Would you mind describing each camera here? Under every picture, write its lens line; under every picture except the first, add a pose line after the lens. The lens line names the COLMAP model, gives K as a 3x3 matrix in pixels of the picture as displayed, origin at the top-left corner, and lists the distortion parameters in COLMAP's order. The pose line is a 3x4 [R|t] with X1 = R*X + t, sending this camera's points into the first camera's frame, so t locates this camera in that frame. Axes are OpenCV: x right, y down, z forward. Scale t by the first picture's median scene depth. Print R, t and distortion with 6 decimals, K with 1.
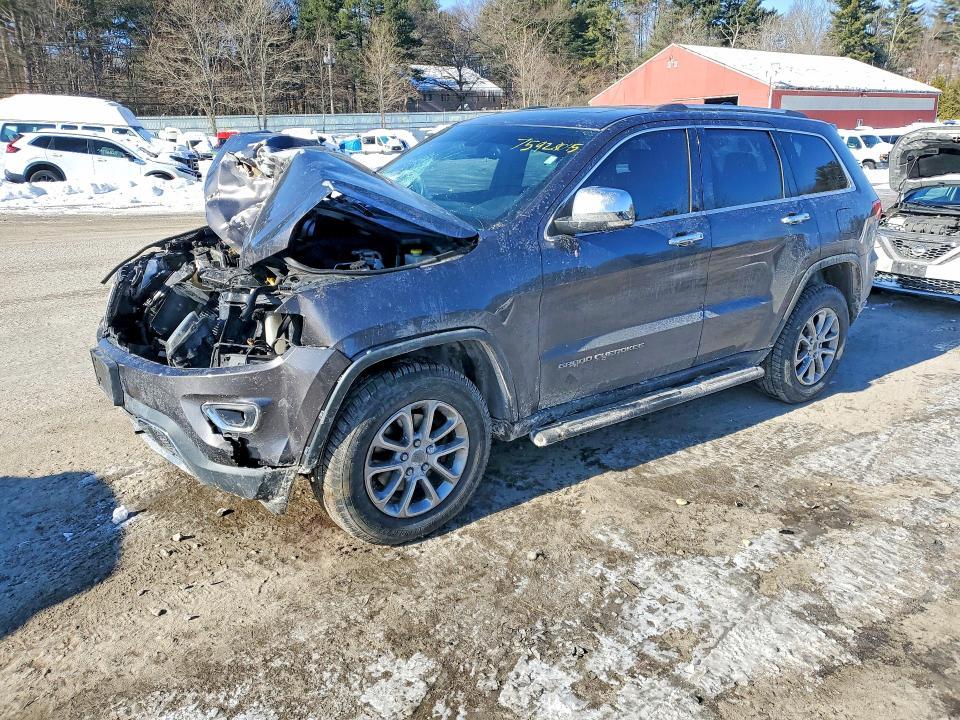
lens RADIAL K [[728.1, 0, 480.0], [0, 728.1, 360.0], [0, 0, 1]] dist [0.042950, -0.030627]
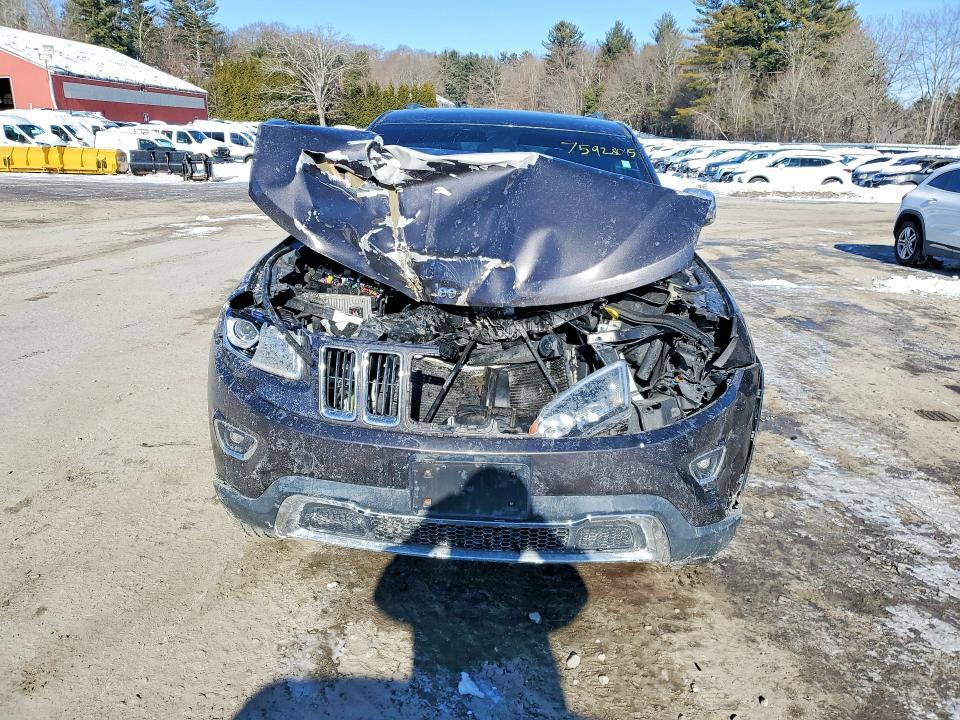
lens RADIAL K [[728.1, 0, 480.0], [0, 728.1, 360.0], [0, 0, 1]] dist [0.042950, -0.030627]
pose [[0.632009, -0.197713, 0.749316, -1.212588], [0.190023, 0.976927, 0.097496, -0.194942], [-0.751303, 0.080769, 0.654996, 0.673591]]
